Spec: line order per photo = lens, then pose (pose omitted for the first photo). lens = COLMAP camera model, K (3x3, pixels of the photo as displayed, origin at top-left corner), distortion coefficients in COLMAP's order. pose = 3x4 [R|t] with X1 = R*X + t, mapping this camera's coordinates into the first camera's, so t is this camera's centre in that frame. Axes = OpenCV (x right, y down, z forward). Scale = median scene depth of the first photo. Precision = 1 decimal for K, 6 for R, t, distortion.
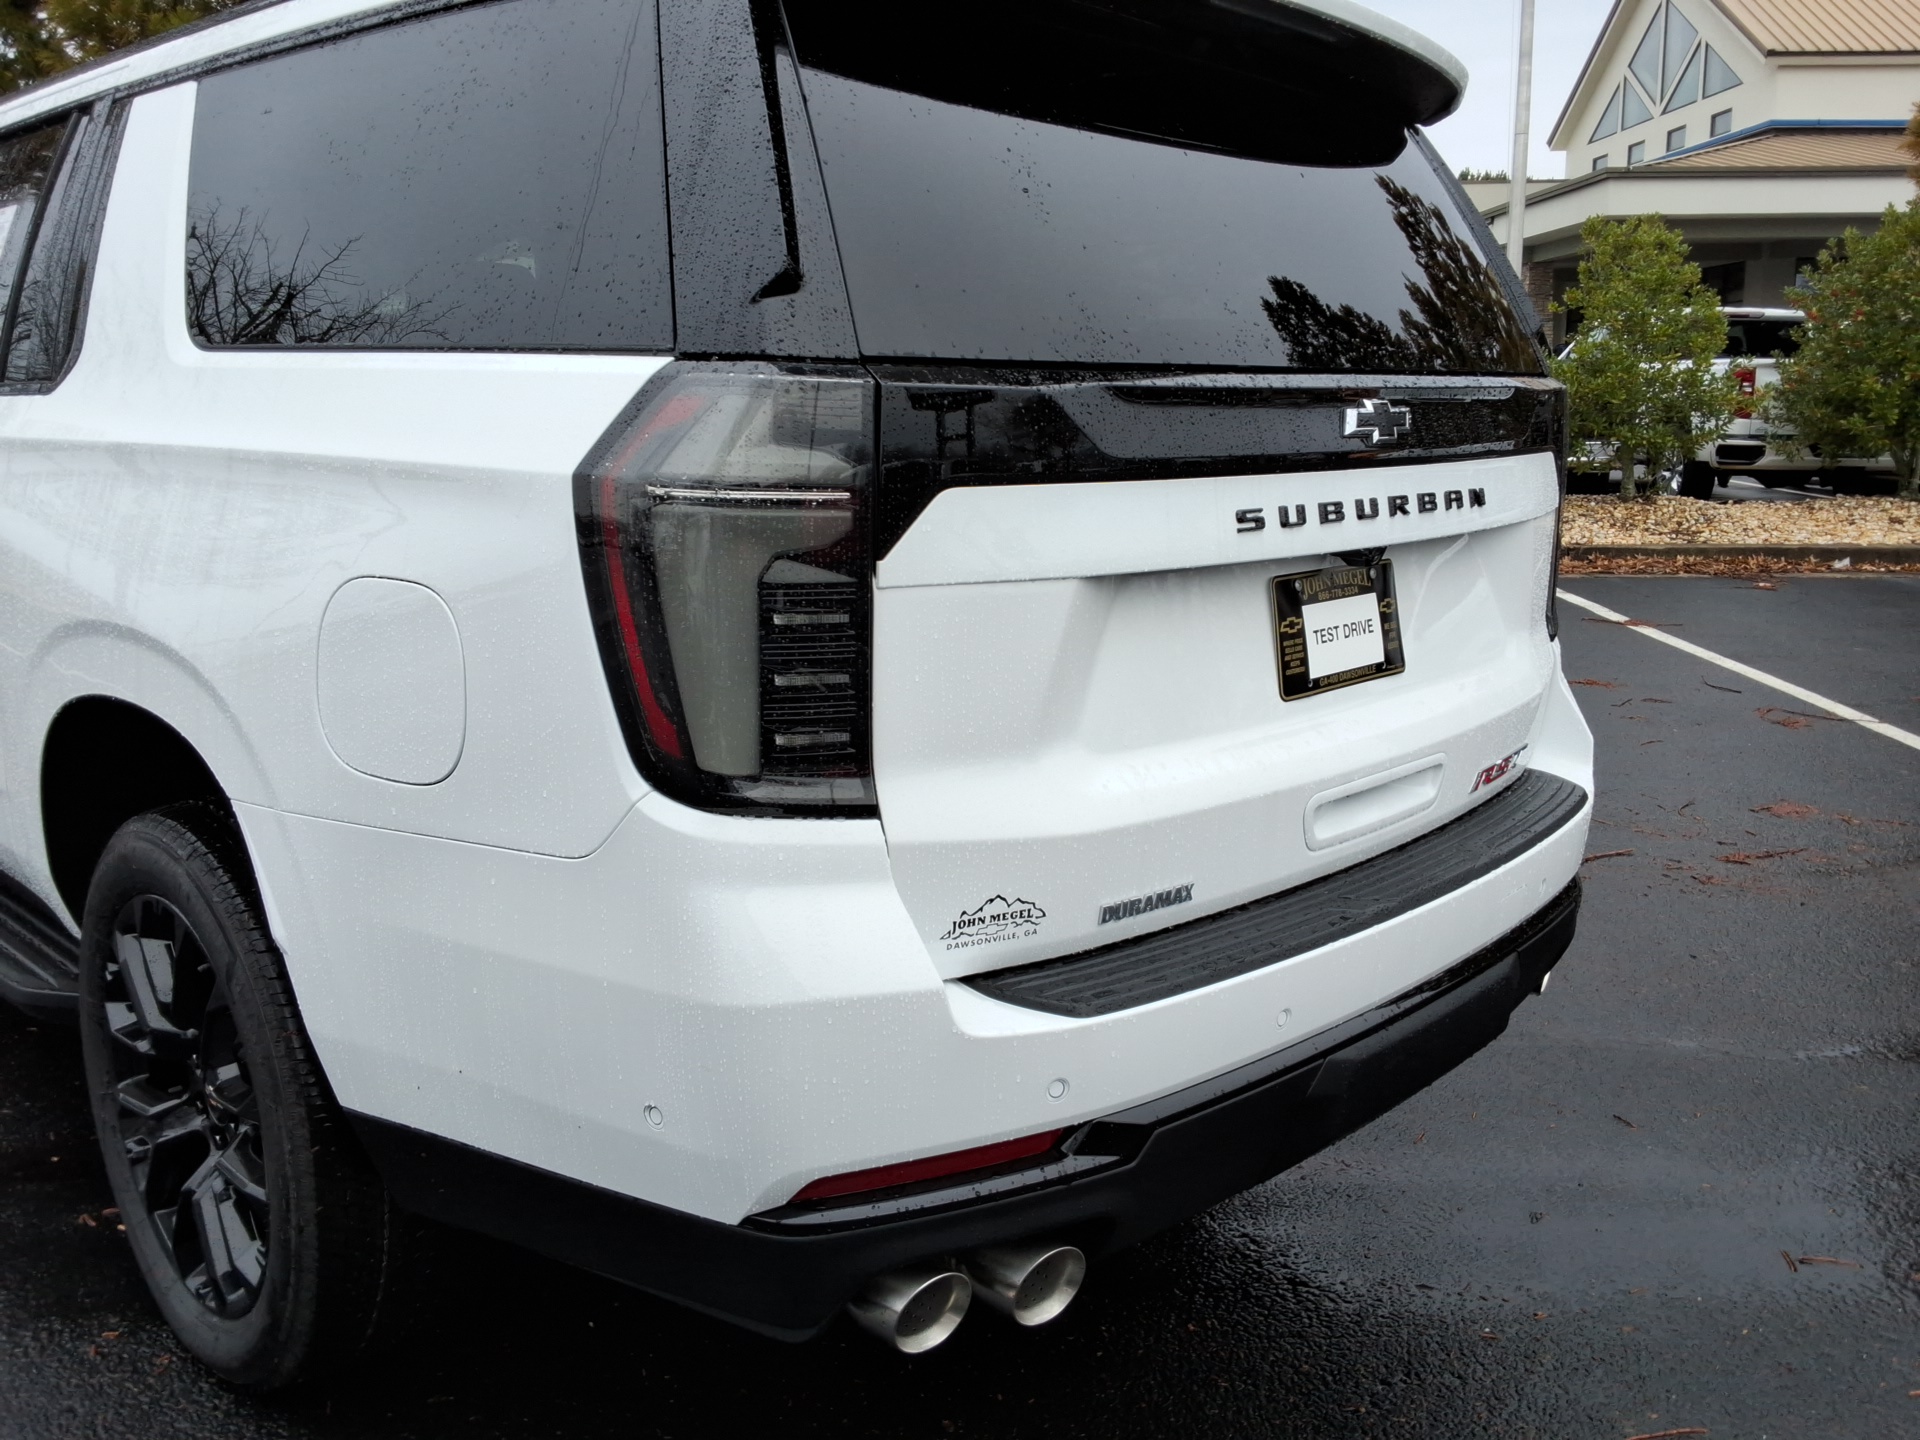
lens RADIAL K [[1527.0, 0, 982.4], [0, 1527.0, 703.3], [0, 0, 1]] dist [0.127762, -0.185631]
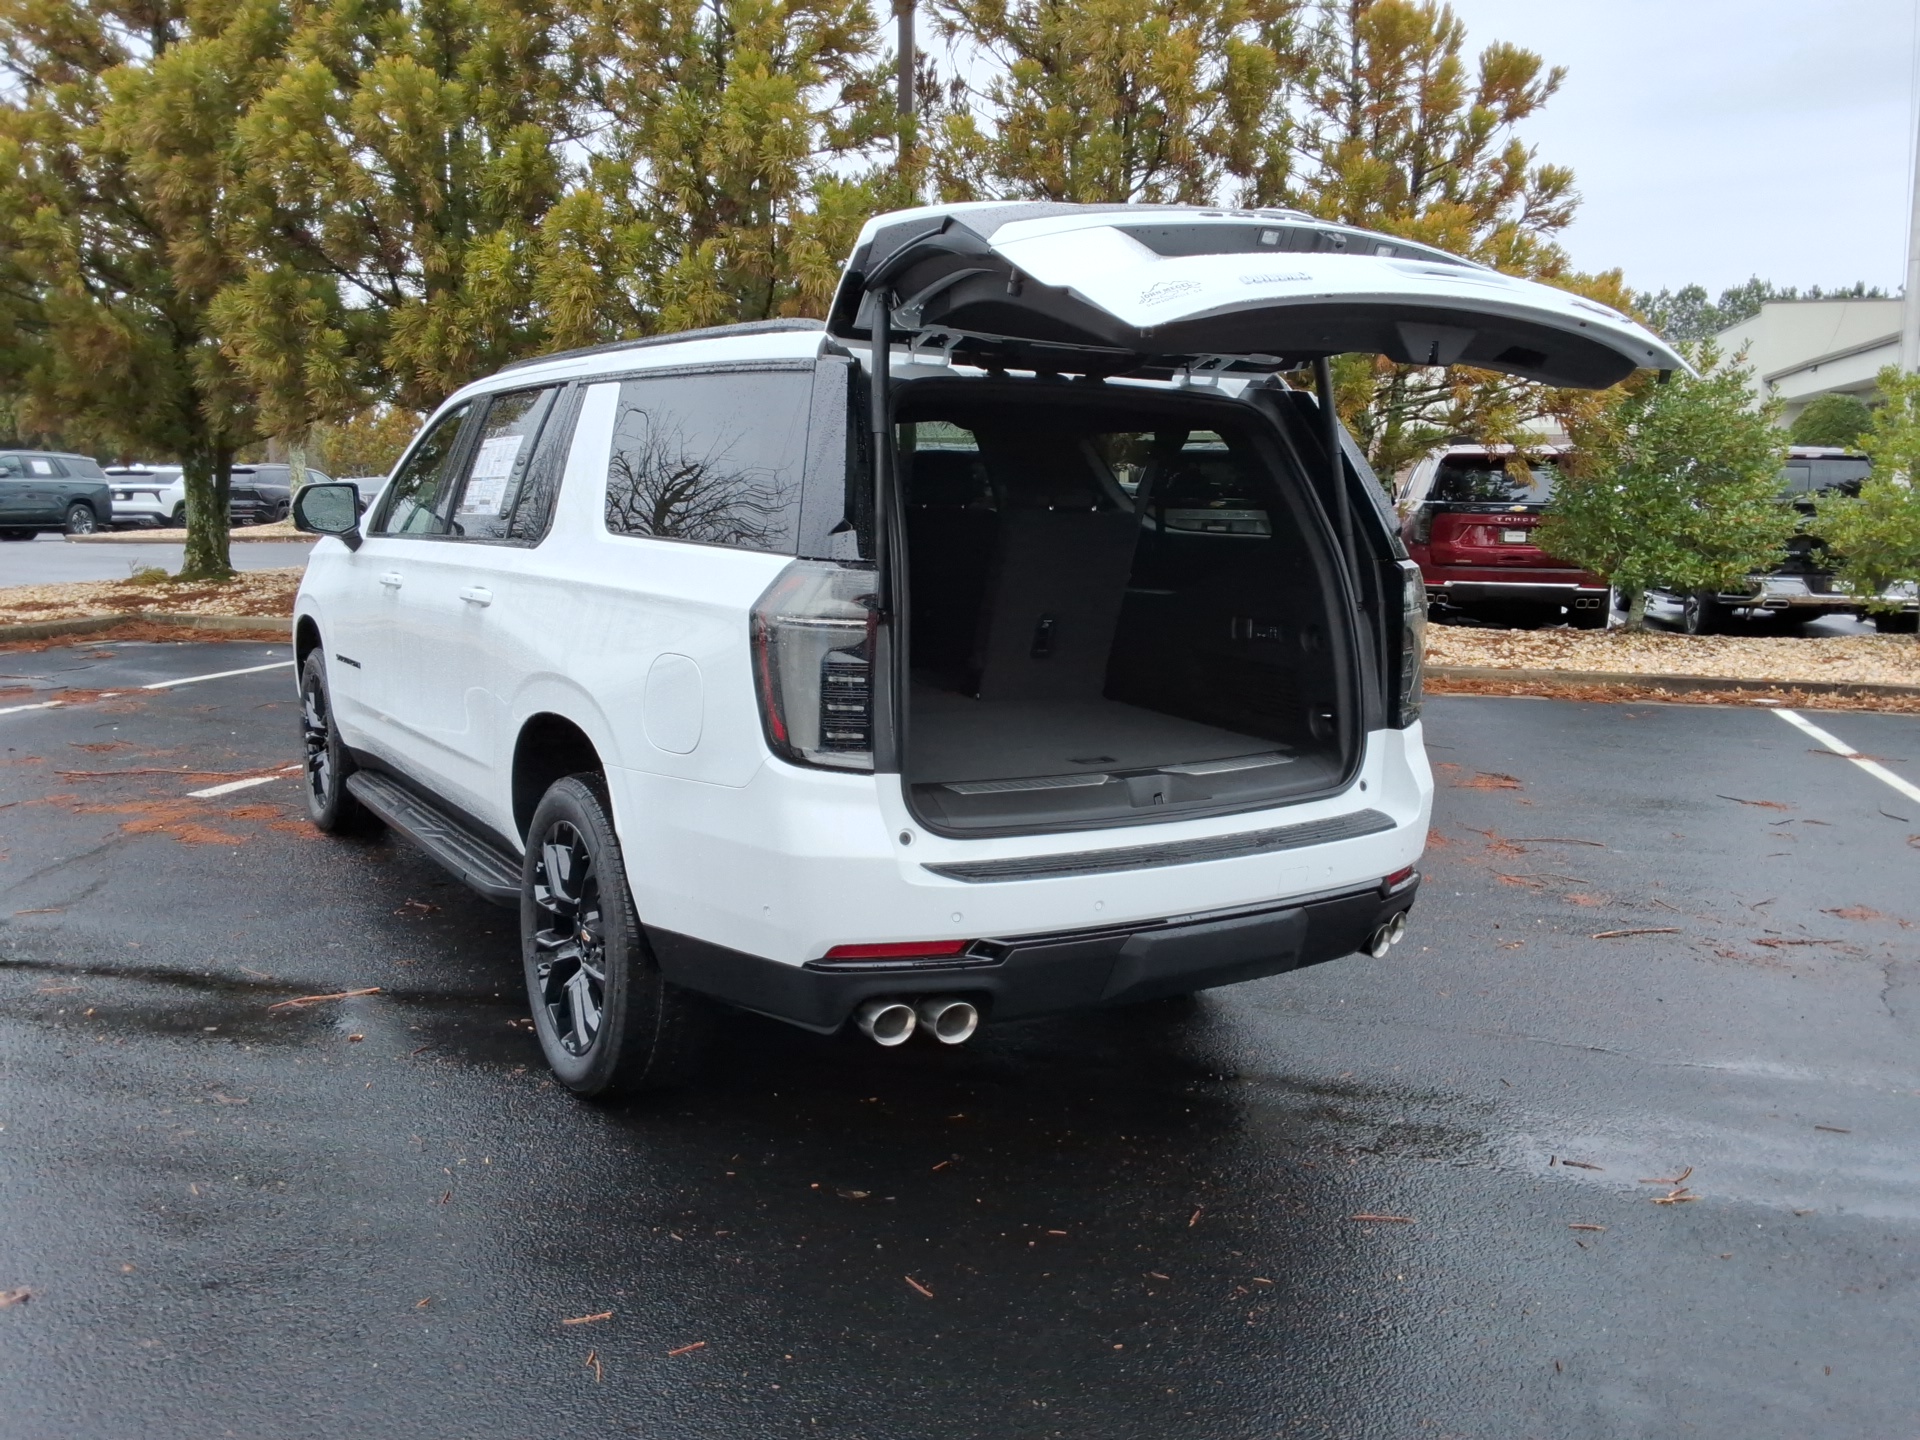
lens RADIAL K [[1527.0, 0, 982.4], [0, 1527.0, 703.3], [0, 0, 1]] dist [0.127762, -0.185631]
pose [[0.970245, 0.048015, -0.237315, 0.408165], [-0.064394, 0.996012, -0.061750, 0.068863], [0.233404, 0.075194, 0.969468, -0.722339]]
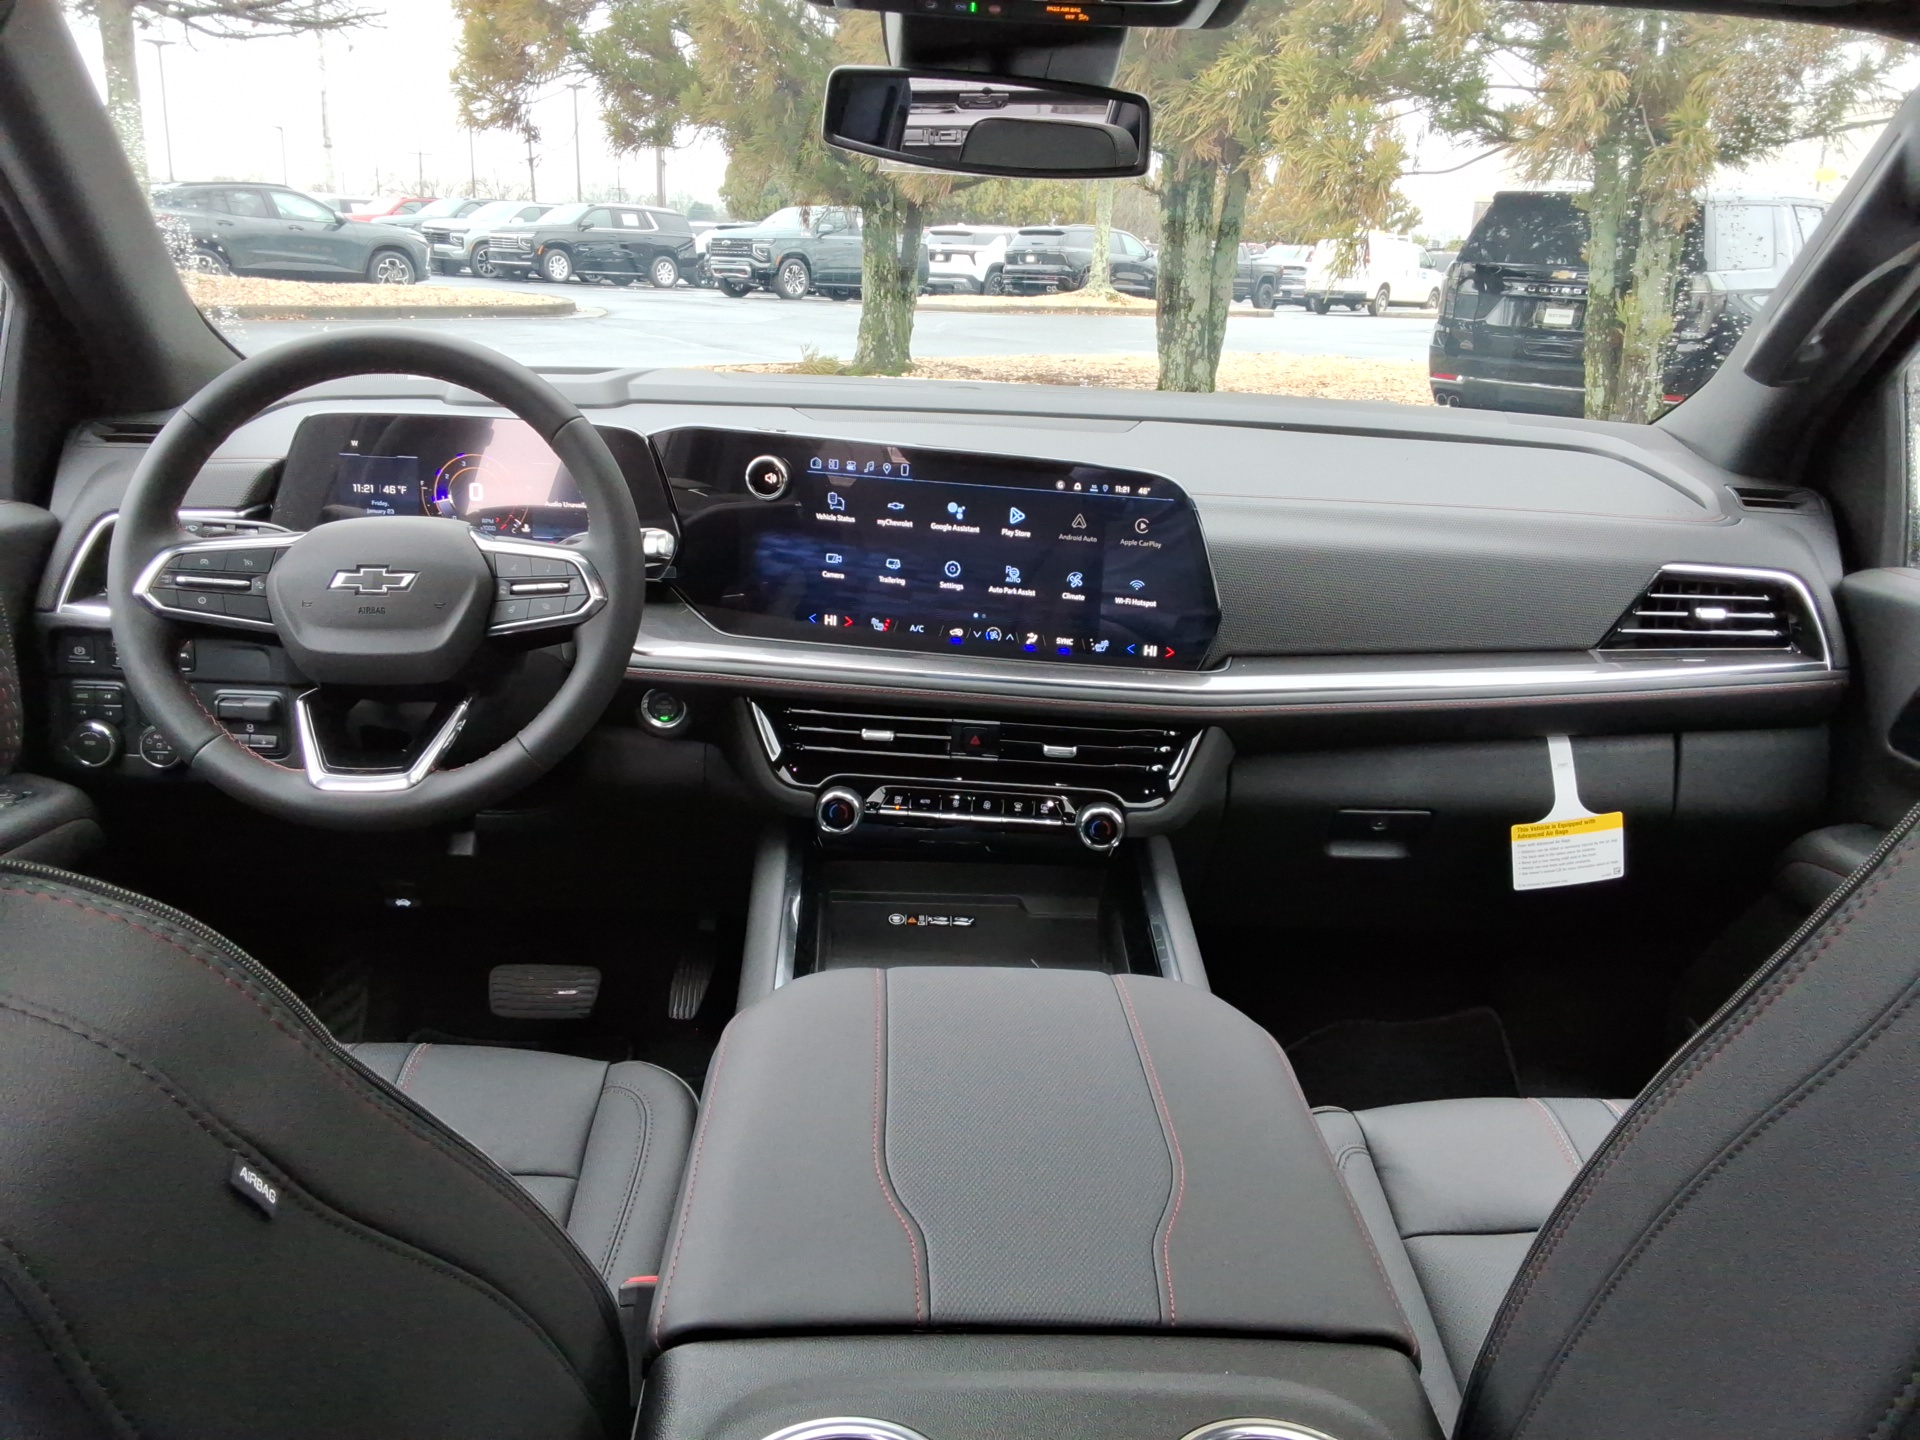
lens RADIAL K [[1518.2, 0, 990.1], [0, 1518.2, 707.3], [0, 0, 1]] dist [0.155872, -0.250031]
pose [[0.720829, 0.230156, -0.653785, -0.632157], [-0.177840, 0.973095, 0.146487, -0.450910], [0.669910, 0.010677, 0.742366, 1.645382]]
